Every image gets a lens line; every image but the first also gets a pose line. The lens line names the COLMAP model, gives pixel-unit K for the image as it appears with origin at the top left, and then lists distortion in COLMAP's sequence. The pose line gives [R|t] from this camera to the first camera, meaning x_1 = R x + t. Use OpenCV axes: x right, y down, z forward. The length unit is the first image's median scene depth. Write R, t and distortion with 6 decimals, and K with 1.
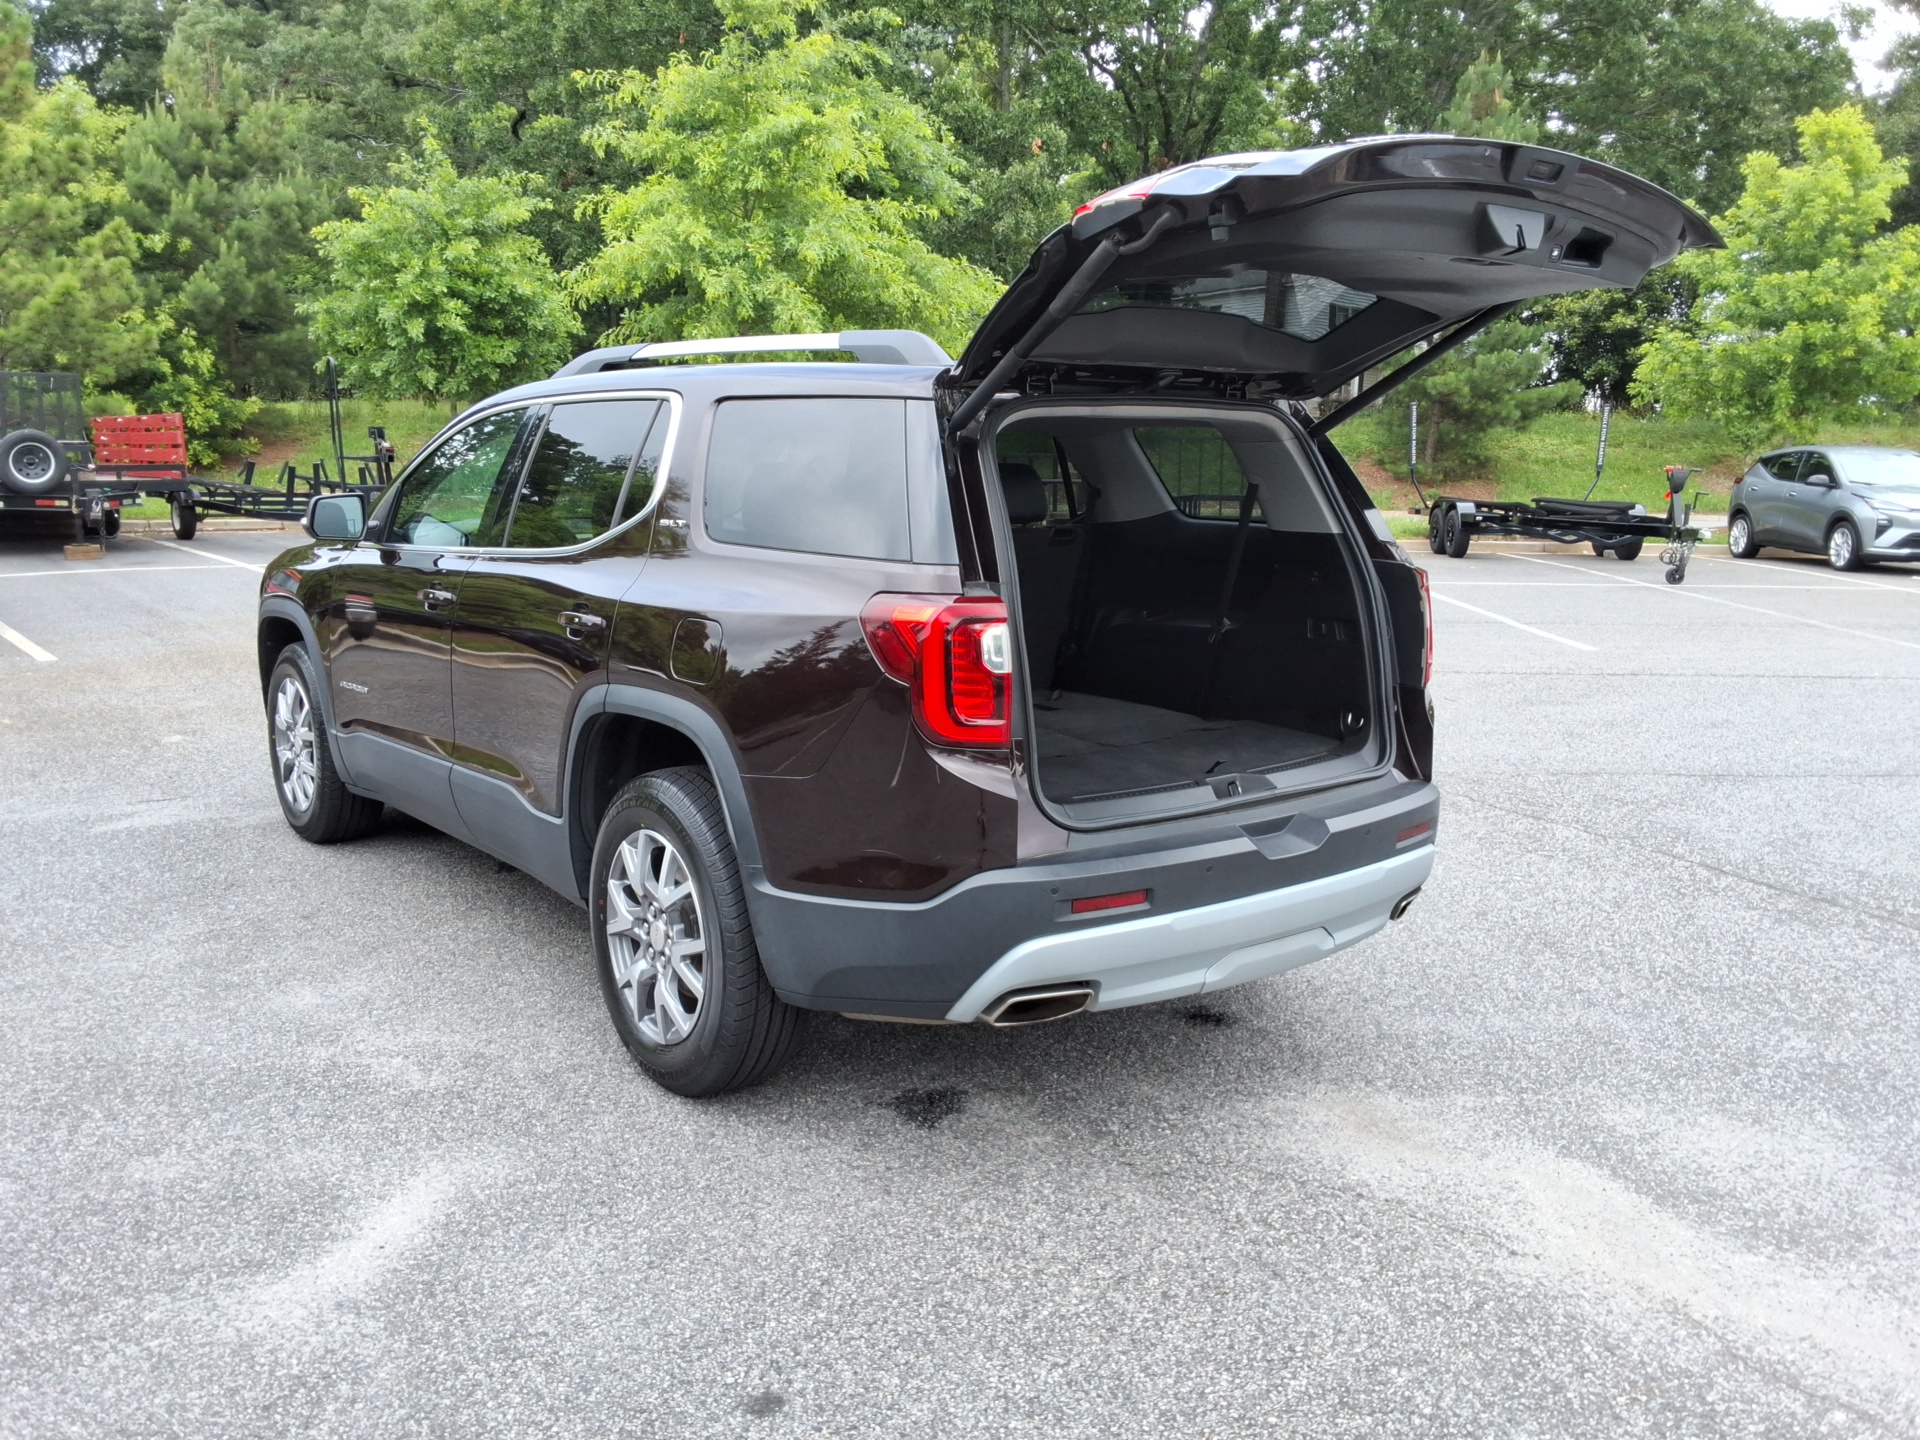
lens RADIAL K [[1545.4, 0, 971.9], [0, 1545.4, 718.0], [0, 0, 1]] dist [0.090997, -0.140229]
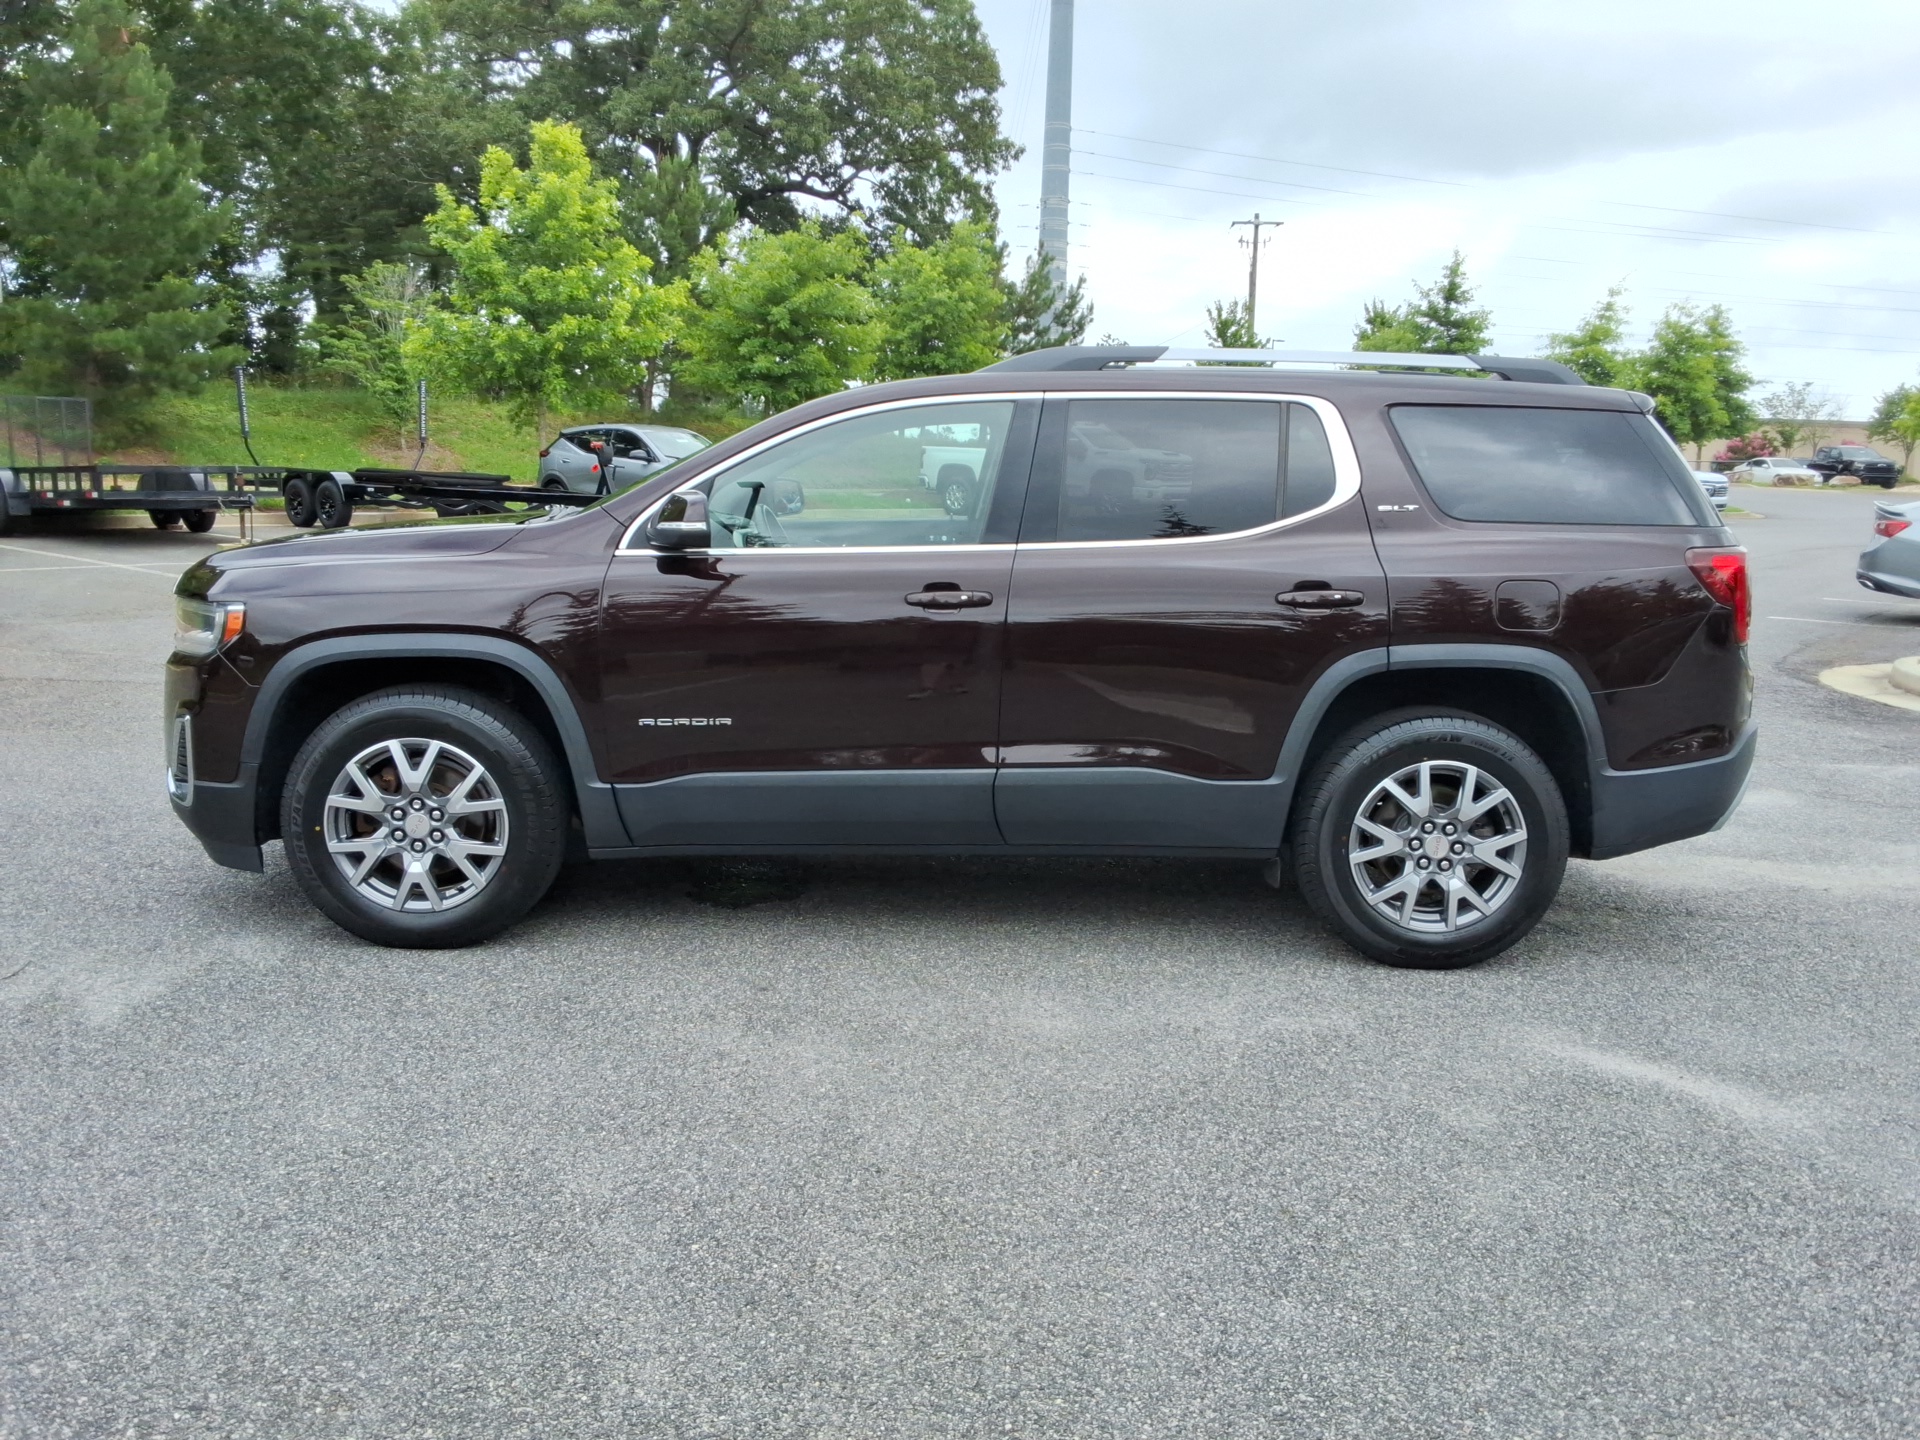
lens RADIAL K [[1545.4, 0, 973.1], [0, 1545.4, 708.1], [0, 0, 1]] dist [0.090997, -0.140229]
pose [[0.623015, -0.123169, 0.772452, -0.247252], [0.111959, 0.991398, 0.067781, -0.016606], [-0.774156, 0.044254, 0.631446, 0.091959]]
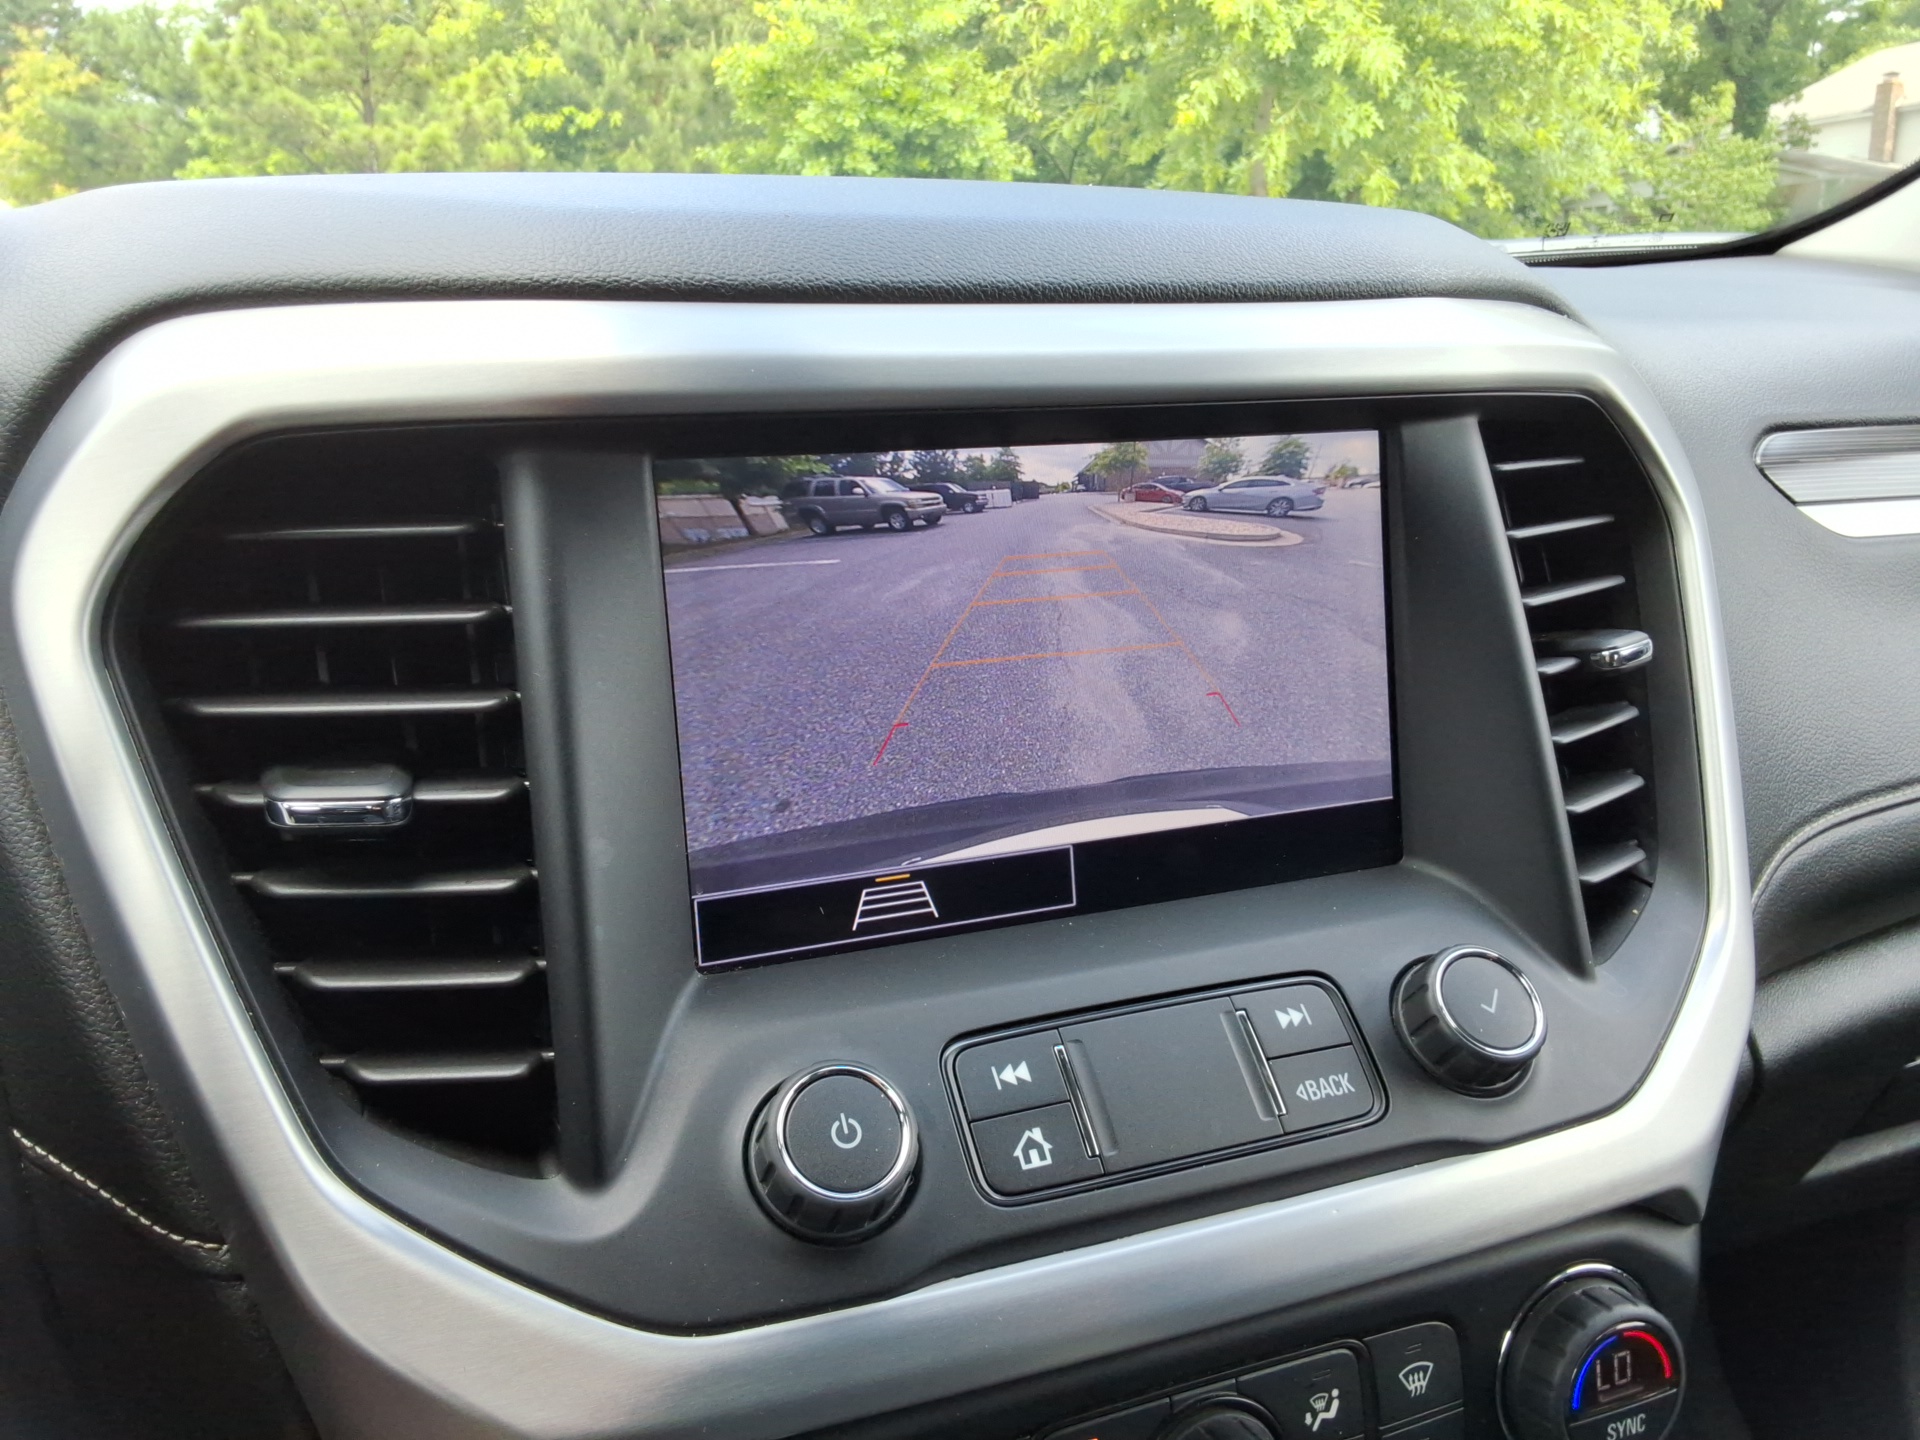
lens RADIAL K [[1545.4, 0, 988.6], [0, 1545.4, 726.4], [0, 0, 1]] dist [0.090997, -0.140229]
pose [[0.962593, 0.043785, -0.267390, -0.058944], [-0.026635, 0.997368, 0.067434, -0.026835], [0.269639, -0.057790, 0.961226, 0.266068]]
